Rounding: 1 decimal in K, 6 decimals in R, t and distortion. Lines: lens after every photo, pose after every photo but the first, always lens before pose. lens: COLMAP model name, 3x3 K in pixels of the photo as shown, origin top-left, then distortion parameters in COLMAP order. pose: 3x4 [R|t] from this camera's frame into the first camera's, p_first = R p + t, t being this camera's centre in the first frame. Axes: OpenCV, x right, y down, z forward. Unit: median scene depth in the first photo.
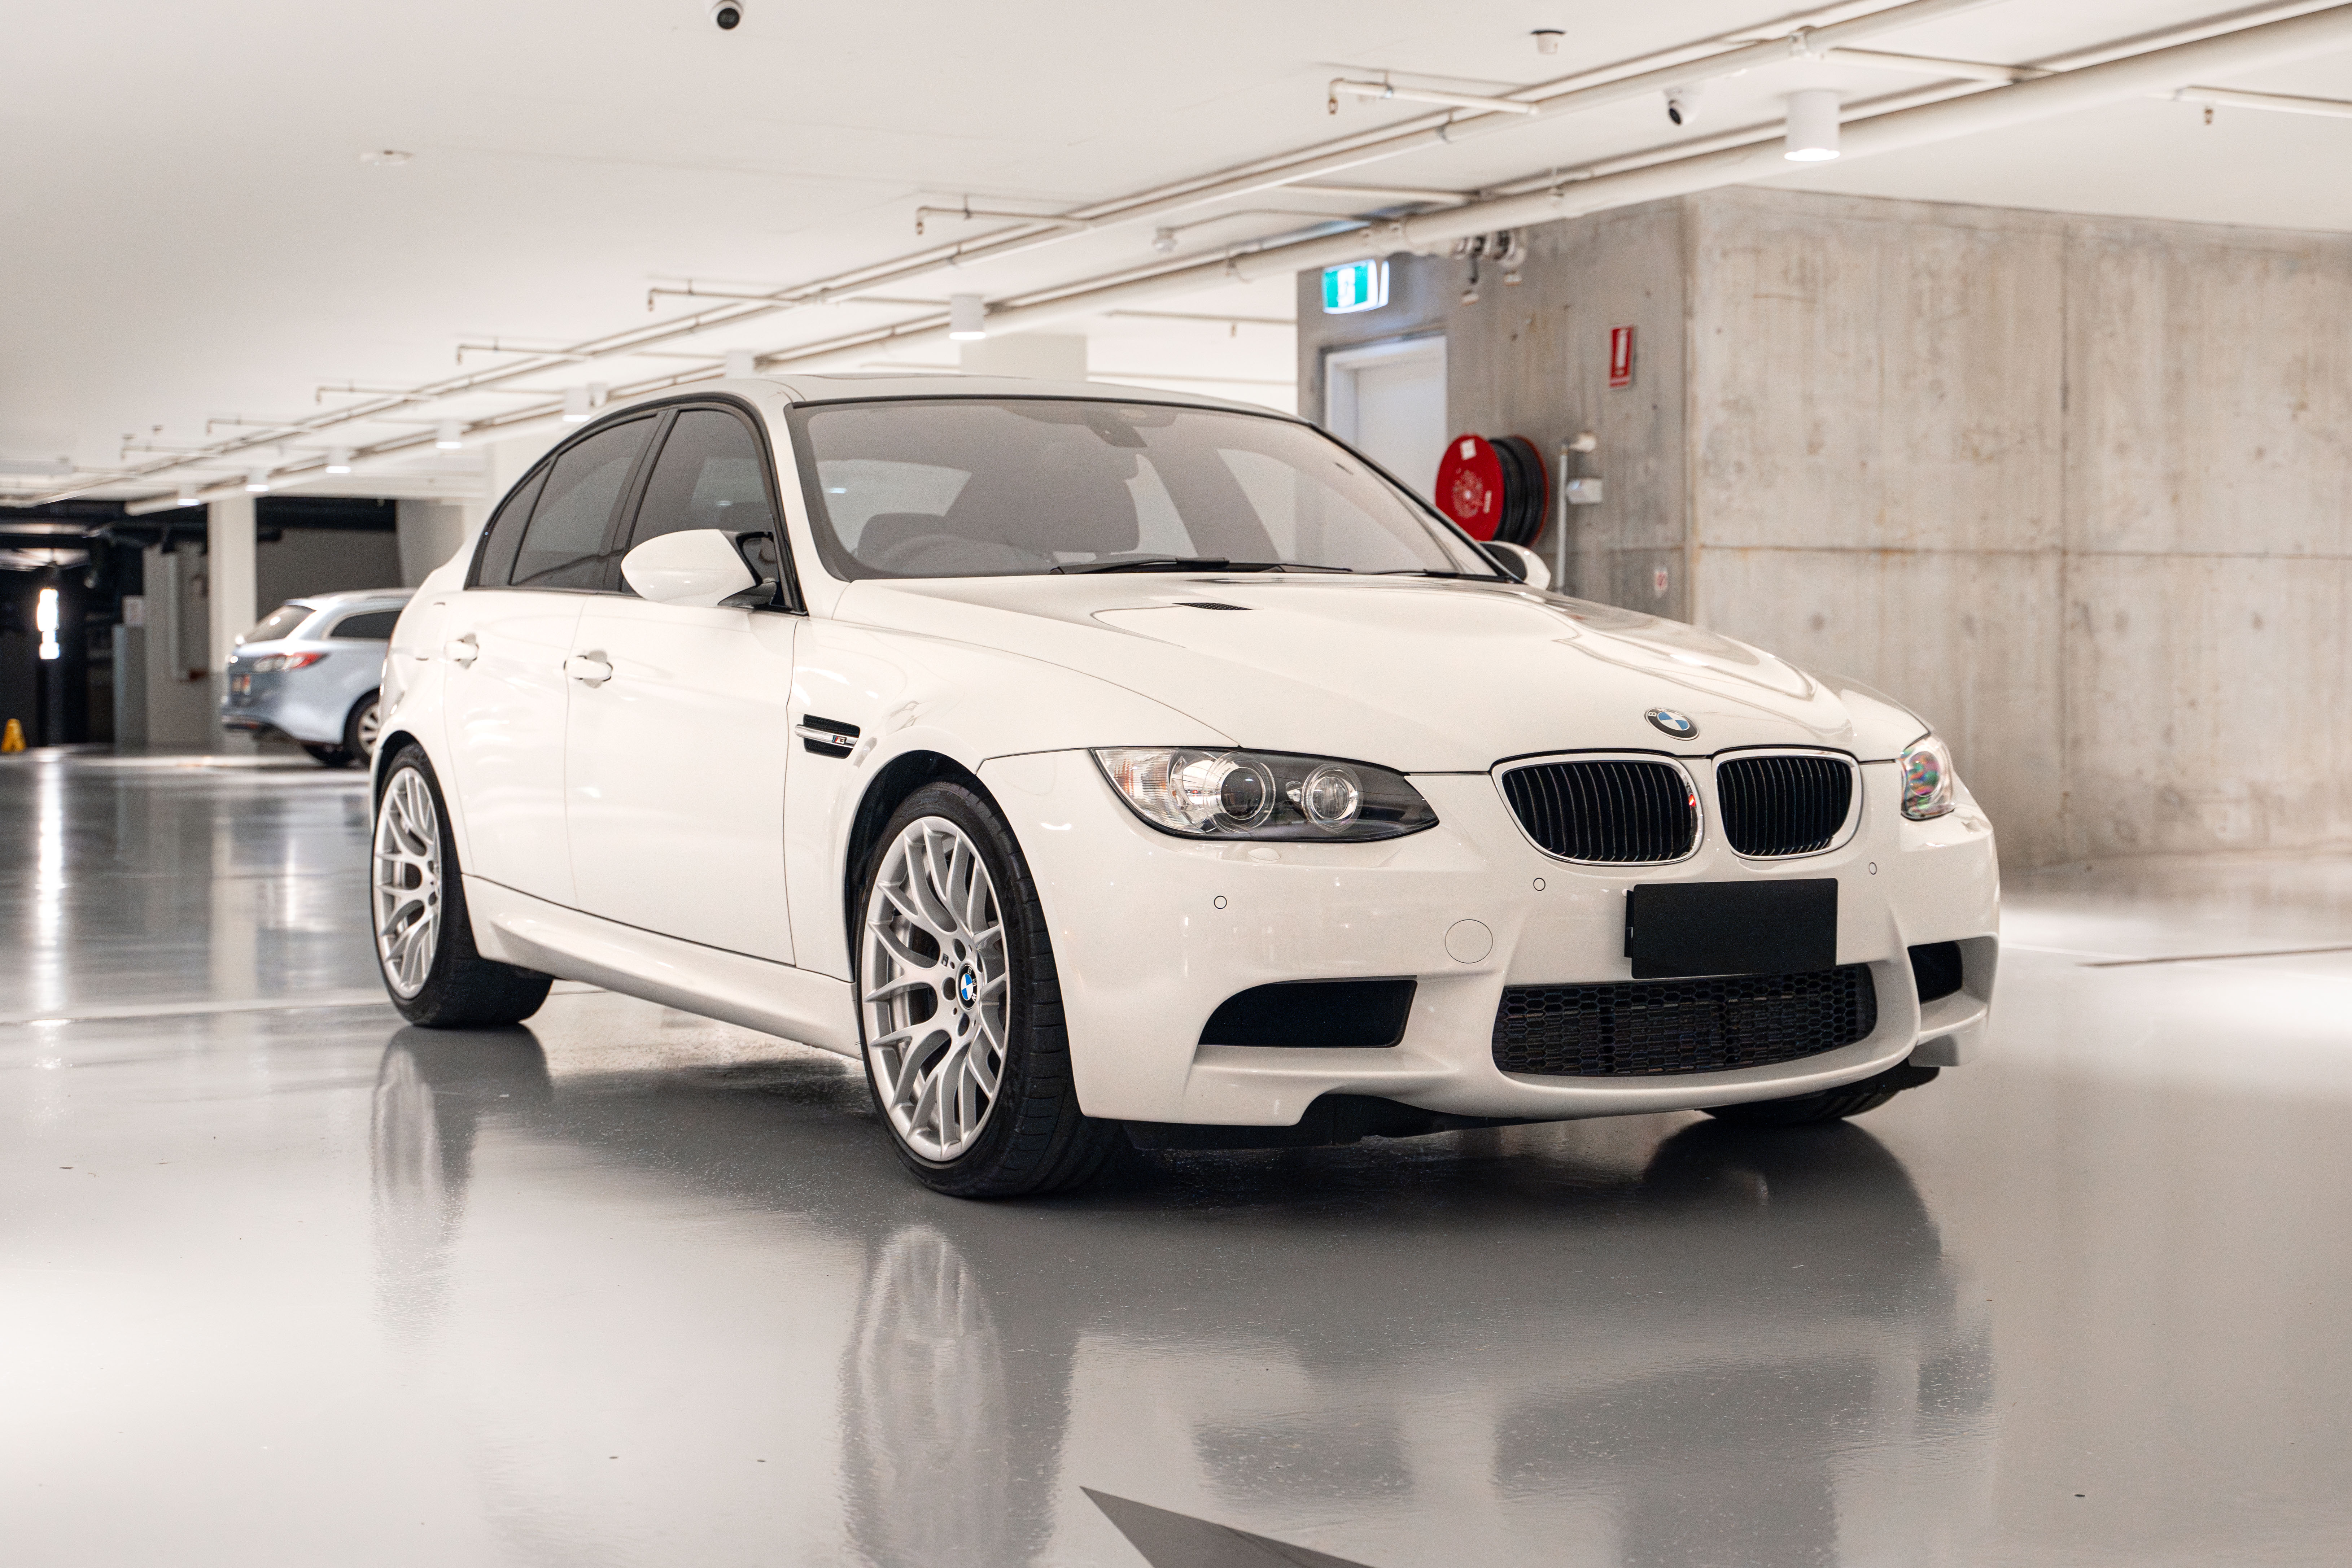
lens RADIAL K [[3144.8, 0, 1176.0], [0, 3144.8, 784.0], [0, 0, 1]] dist [0.026248, 0.008324]
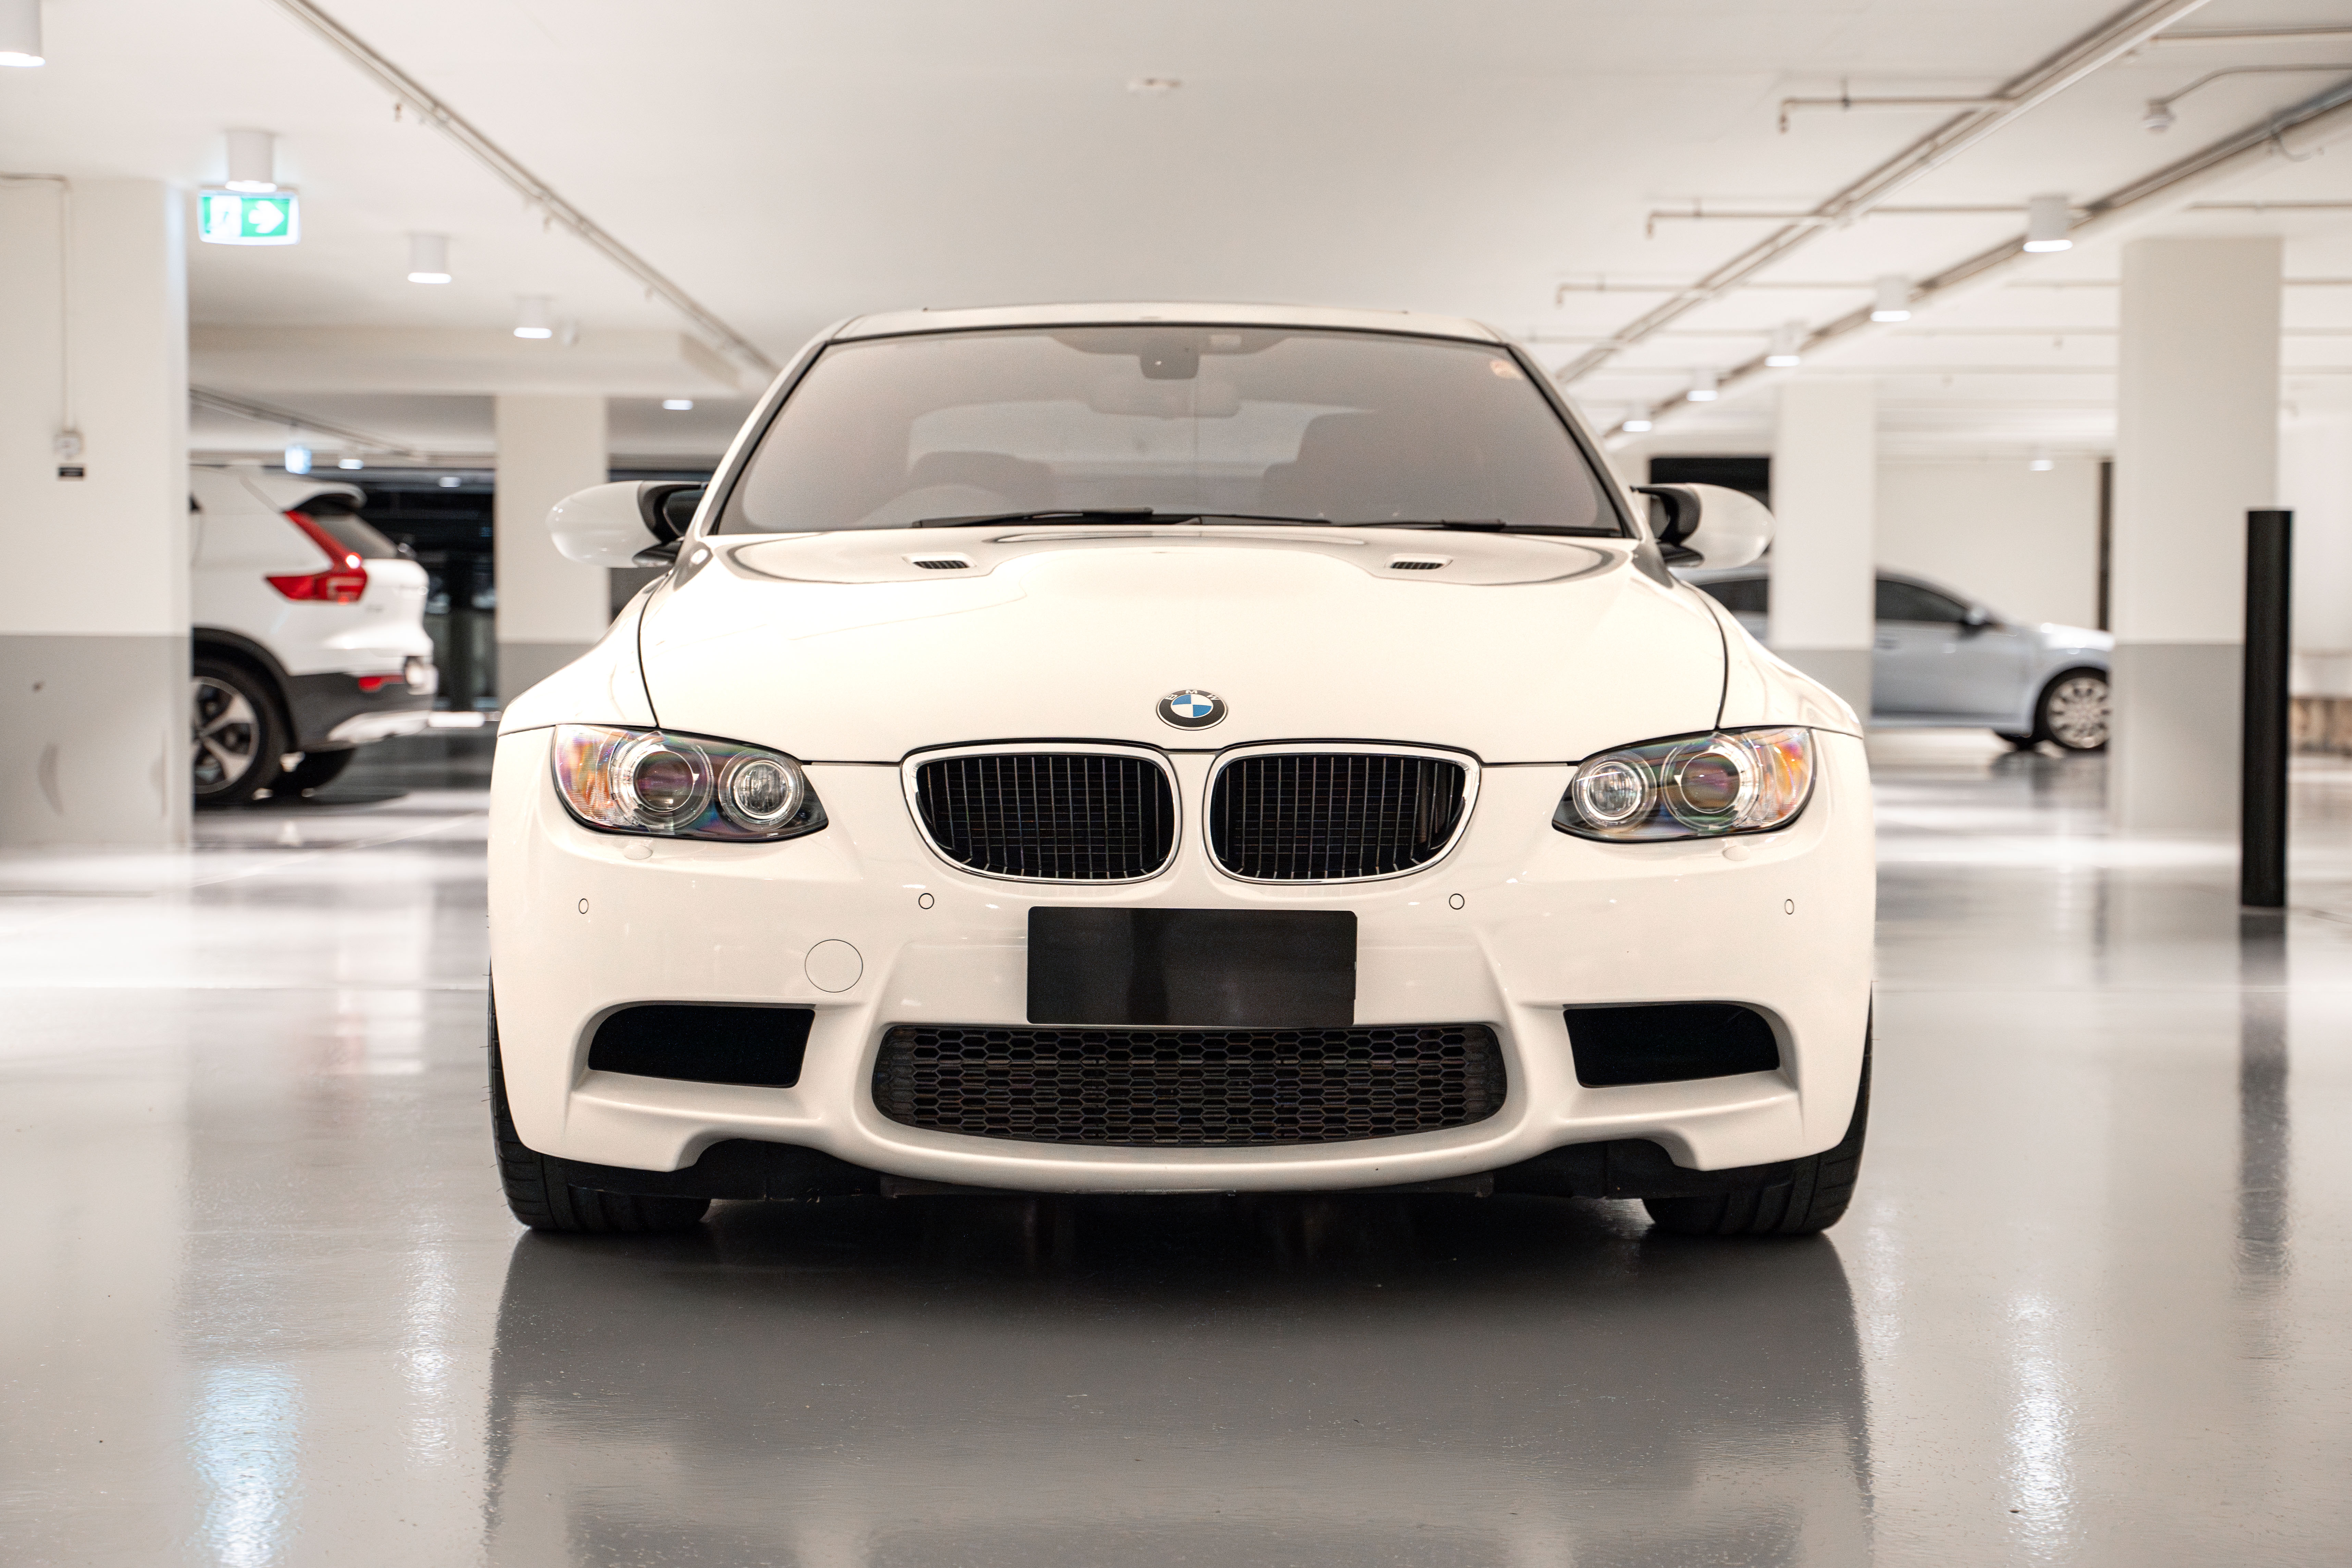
lens RADIAL K [[3515.5, 0, 1176.0], [0, 3515.5, 784.0], [0, 0, 1]] dist [0.095987, 0.071737]
pose [[0.878495, 0.026970, -0.476990, 0.598204], [-0.025869, 0.999626, 0.008877, -0.008355], [0.477051, 0.004541, 0.878864, 0.219949]]
